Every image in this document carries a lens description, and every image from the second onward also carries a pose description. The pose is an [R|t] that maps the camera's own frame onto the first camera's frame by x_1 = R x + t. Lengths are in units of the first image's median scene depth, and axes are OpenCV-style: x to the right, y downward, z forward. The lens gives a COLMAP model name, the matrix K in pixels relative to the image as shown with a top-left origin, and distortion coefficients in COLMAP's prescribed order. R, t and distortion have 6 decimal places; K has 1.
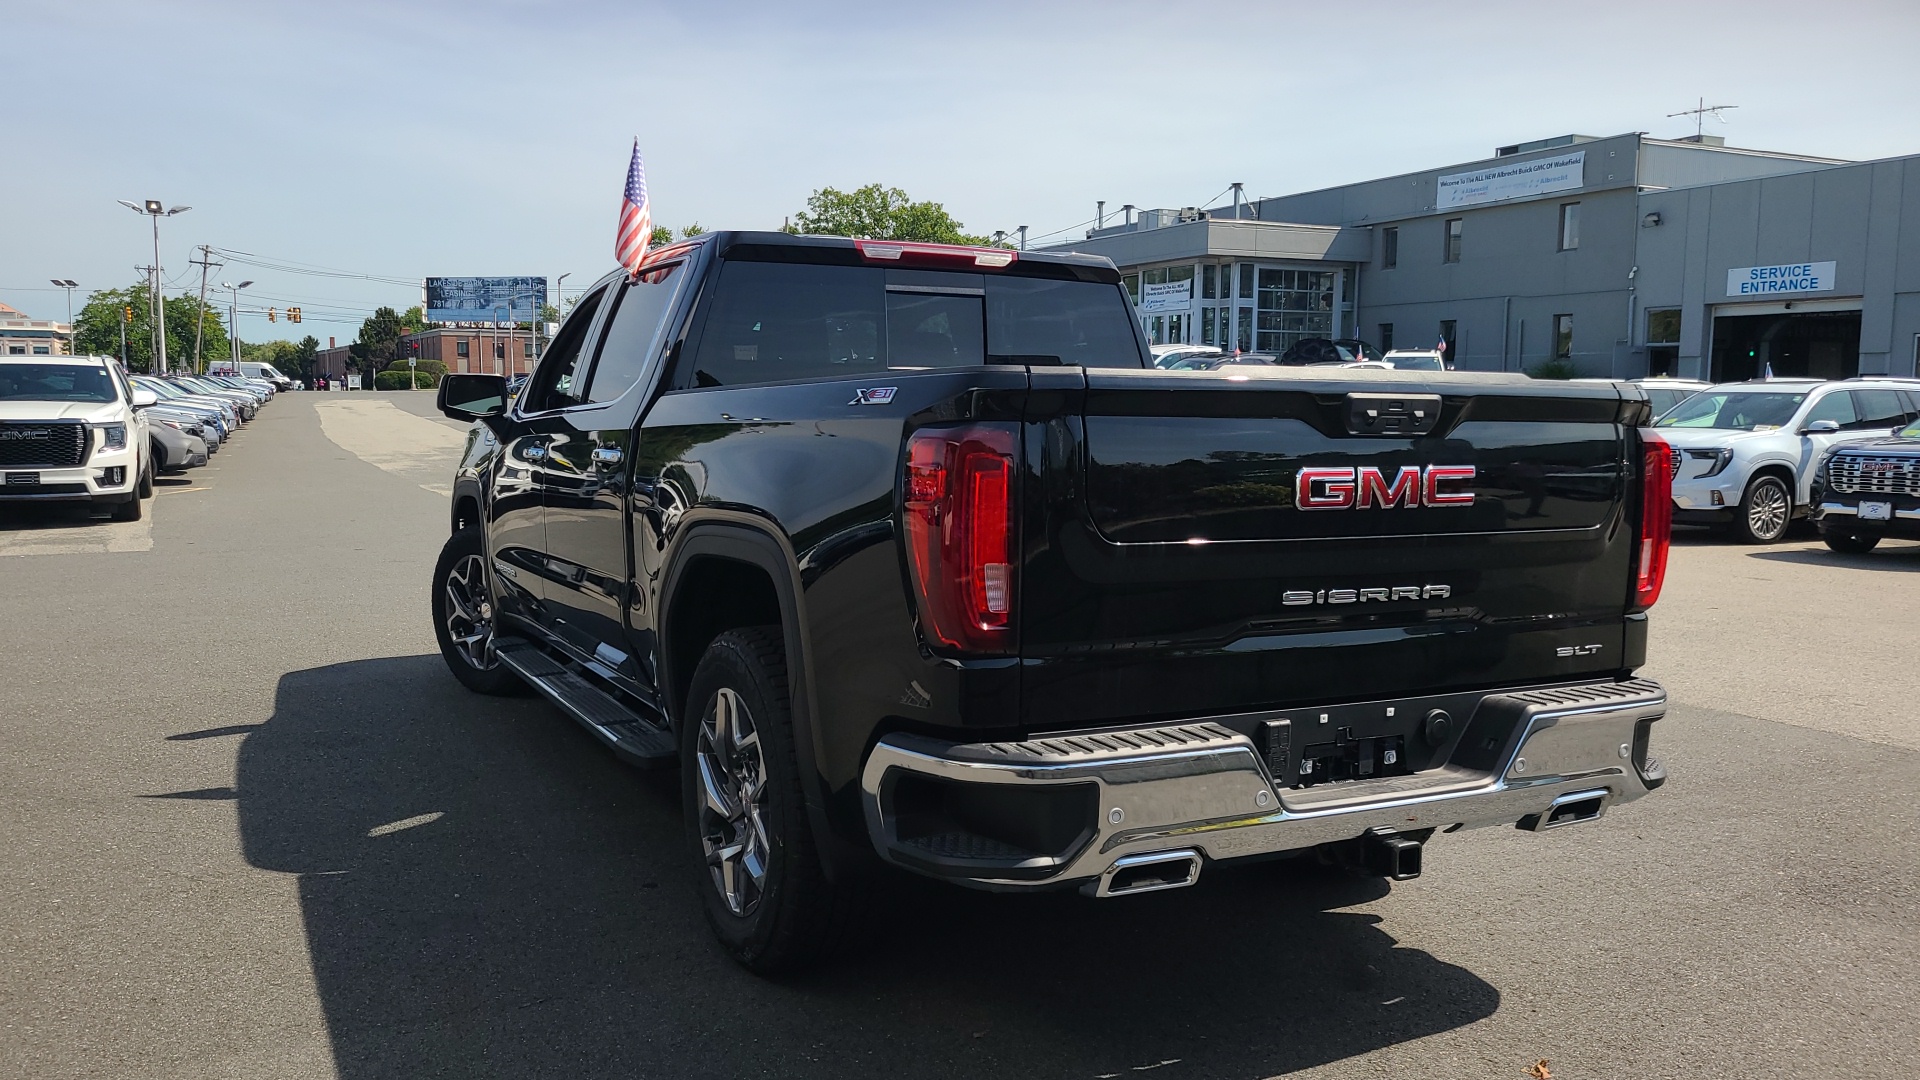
lens RADIAL K [[1408.9, 0, 930.2], [0, 1408.9, 539.4], [0, 0, 1]] dist [0.056237, -0.035502]
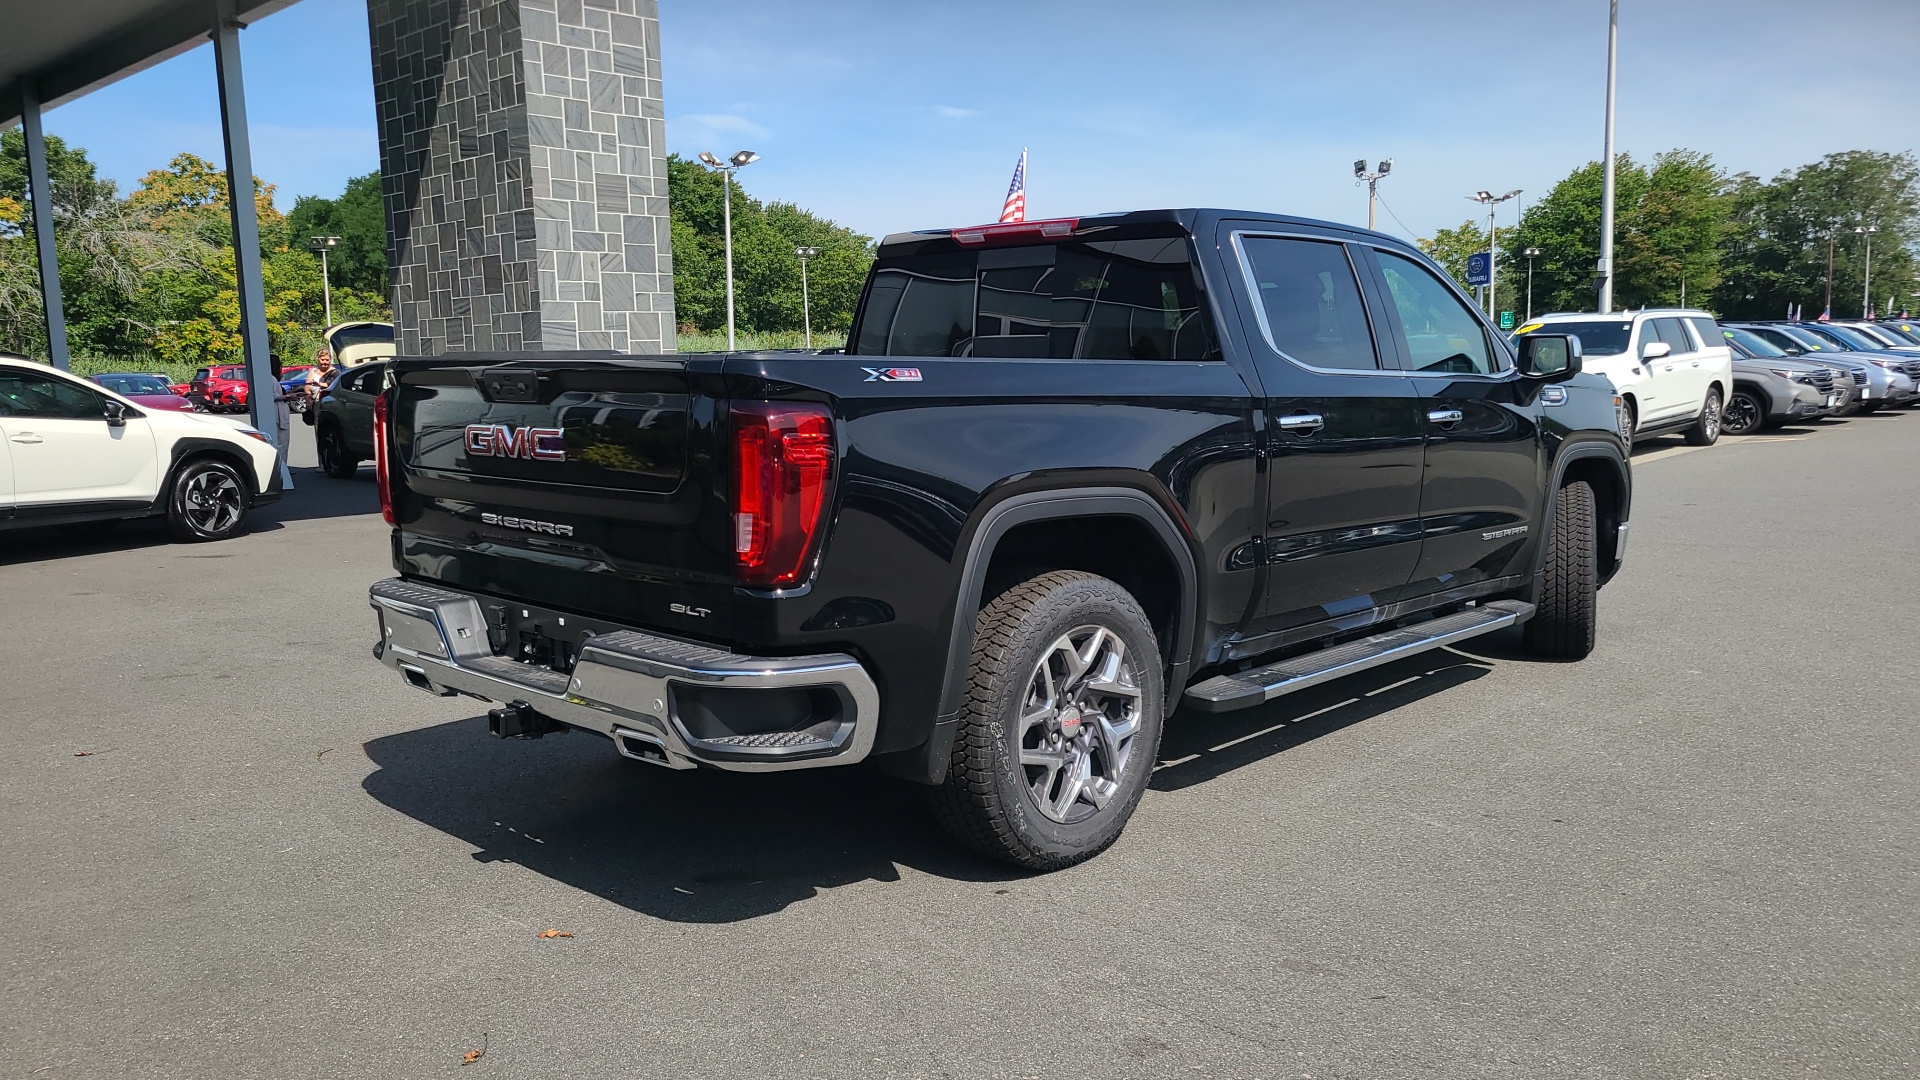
lens RADIAL K [[1421.0, 0, 941.3], [0, 1421.0, 564.2], [0, 0, 1]] dist [0.034061, -0.036334]
pose [[0.339197, 0.118206, -0.933259, 0.300424], [-0.067031, 0.992589, 0.101358, -0.014941], [0.938324, 0.028177, 0.344607, 0.163361]]
